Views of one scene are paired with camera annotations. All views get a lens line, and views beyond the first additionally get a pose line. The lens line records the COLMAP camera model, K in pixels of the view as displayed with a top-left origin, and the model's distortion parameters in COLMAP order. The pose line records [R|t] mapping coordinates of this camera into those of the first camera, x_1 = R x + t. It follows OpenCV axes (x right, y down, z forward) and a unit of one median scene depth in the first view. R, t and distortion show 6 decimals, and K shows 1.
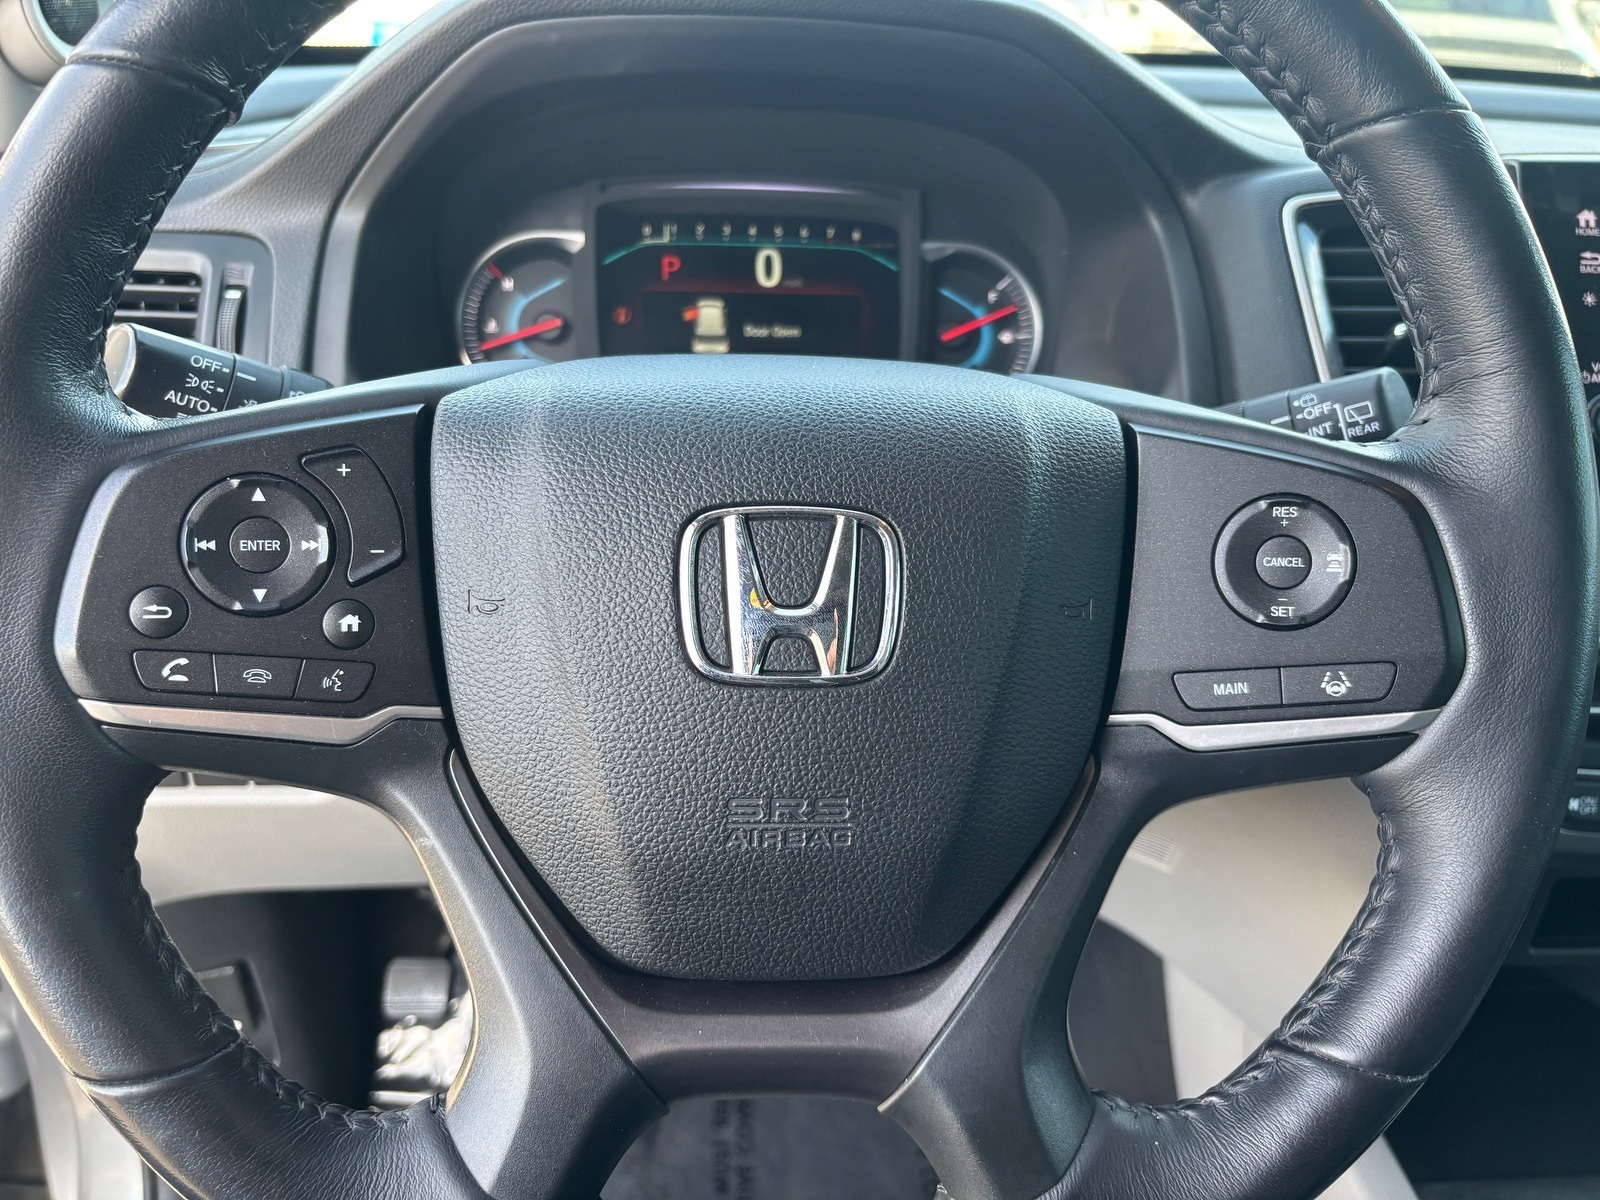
lens RADIAL K [[1235.4, 0, 800.0], [0, 1235.4, 600.0], [0, 0, 1]] dist [0.009232, -0.002472]
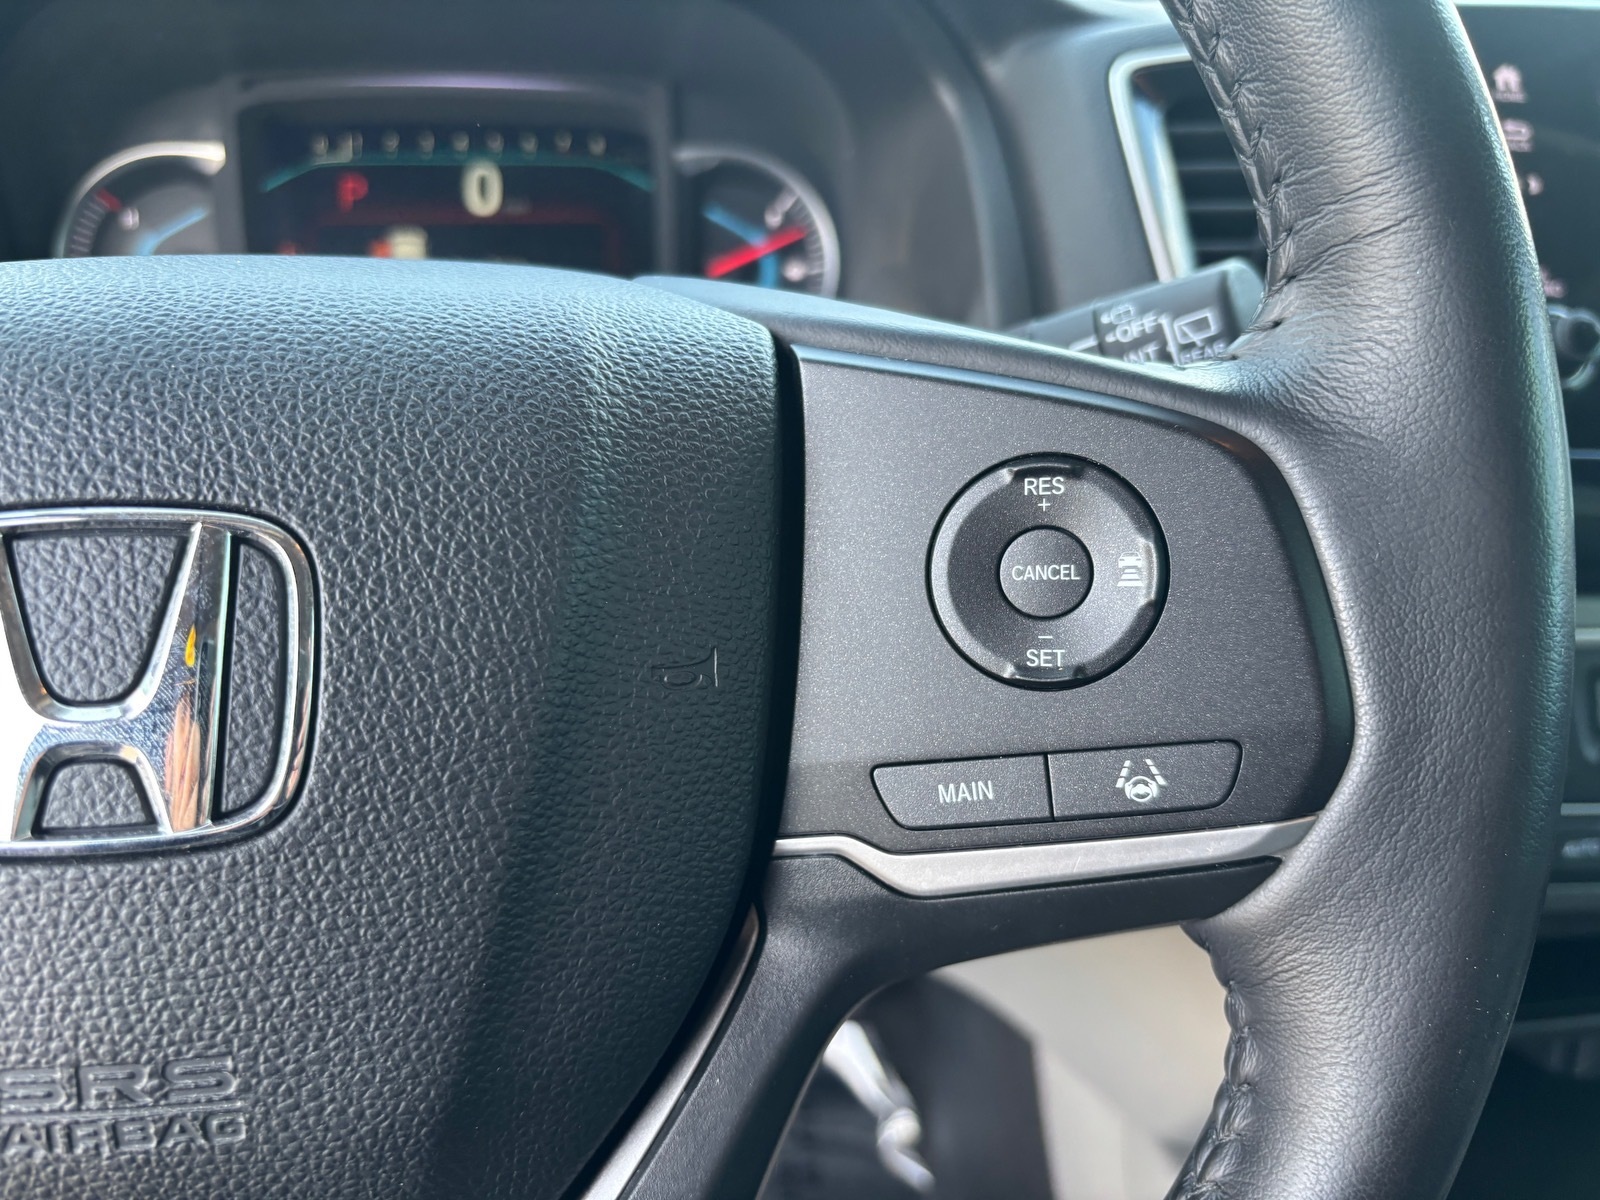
lens RADIAL K [[1266.1, 0, 791.5], [0, 1266.1, 609.0], [0, 0, 1]] dist [0.017800, -0.065235]
pose [[0.997629, -0.042201, 0.054369, 0.237281], [0.041168, 0.998952, 0.019981, -0.030126], [-0.055155, -0.017695, 0.998321, 0.410099]]
